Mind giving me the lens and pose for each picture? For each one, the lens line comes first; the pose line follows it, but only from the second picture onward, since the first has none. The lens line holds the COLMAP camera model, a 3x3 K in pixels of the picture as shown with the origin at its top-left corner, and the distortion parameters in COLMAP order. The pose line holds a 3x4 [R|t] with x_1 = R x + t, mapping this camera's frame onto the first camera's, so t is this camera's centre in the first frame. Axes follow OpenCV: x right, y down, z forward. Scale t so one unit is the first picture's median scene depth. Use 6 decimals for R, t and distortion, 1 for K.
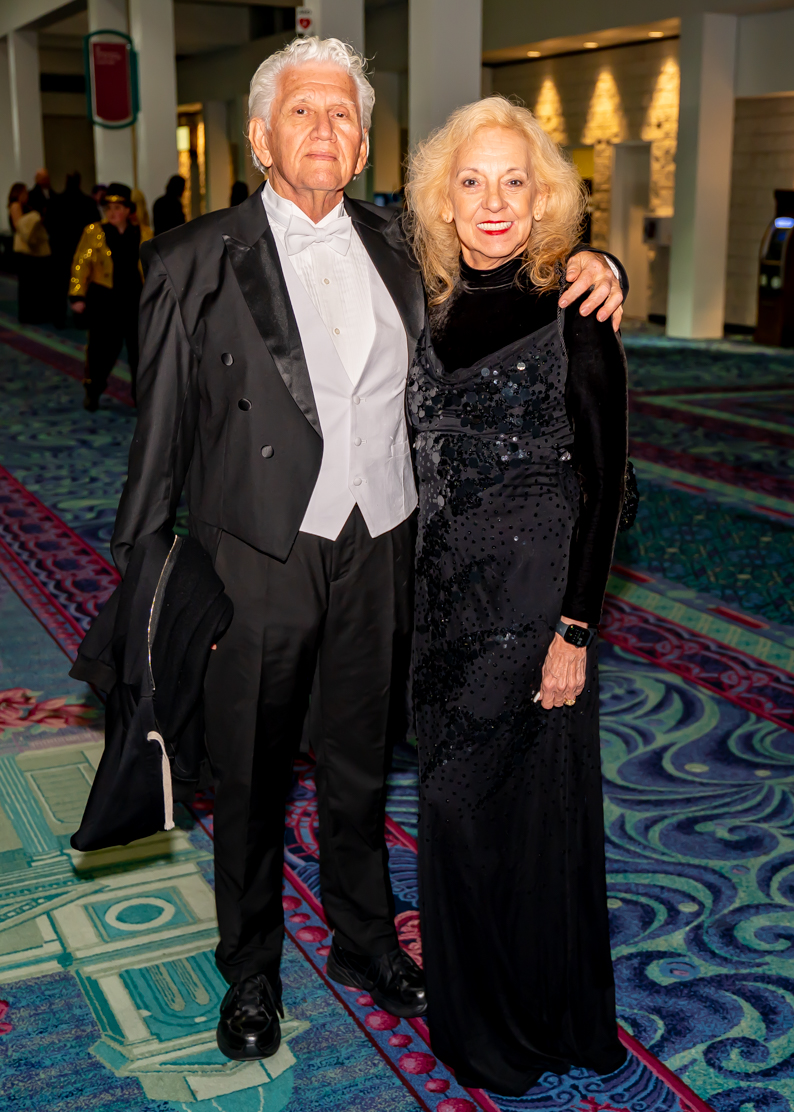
lens RADIAL K [[1458.8, 0, 453.4], [0, 1458.8, 555.1], [0, 0, 1]] dist [0.005560, -0.077861]
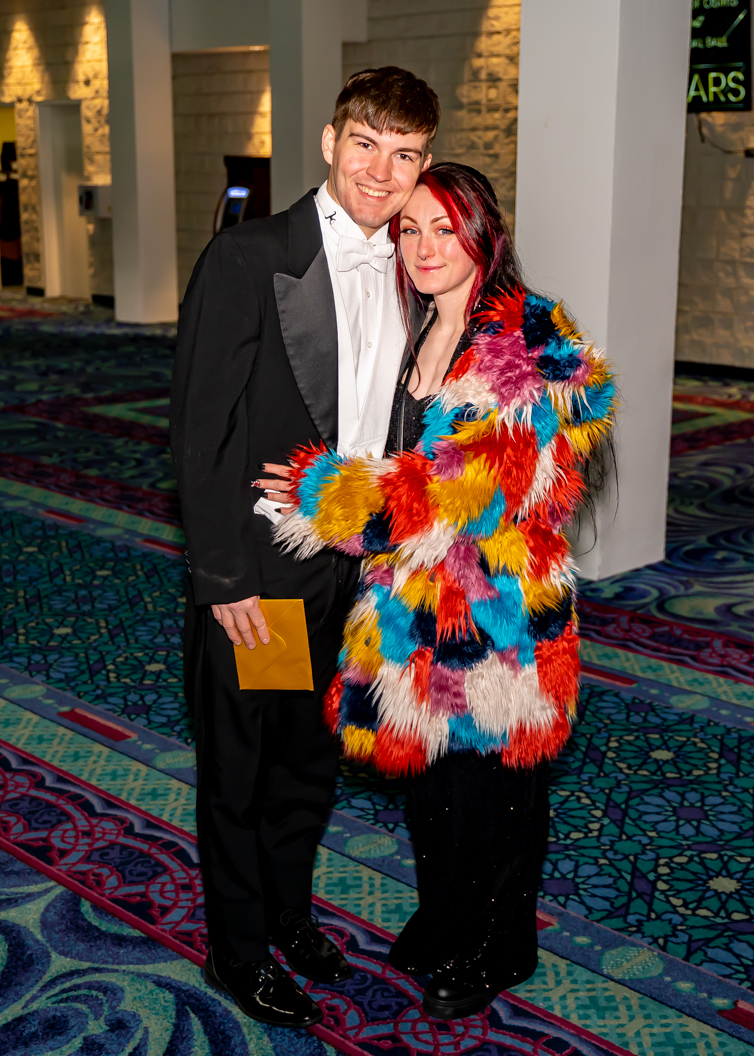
lens RADIAL K [[1385.3, 0, 430.6], [0, 1385.3, 527.1], [0, 0, 1]] dist [0.005560, -0.077861]
pose [[0.933343, -0.082693, 0.349330, 0.020455], [0.077083, 0.996574, 0.029957, -0.035799], [-0.350611, -0.001032, 0.936521, 0.145267]]
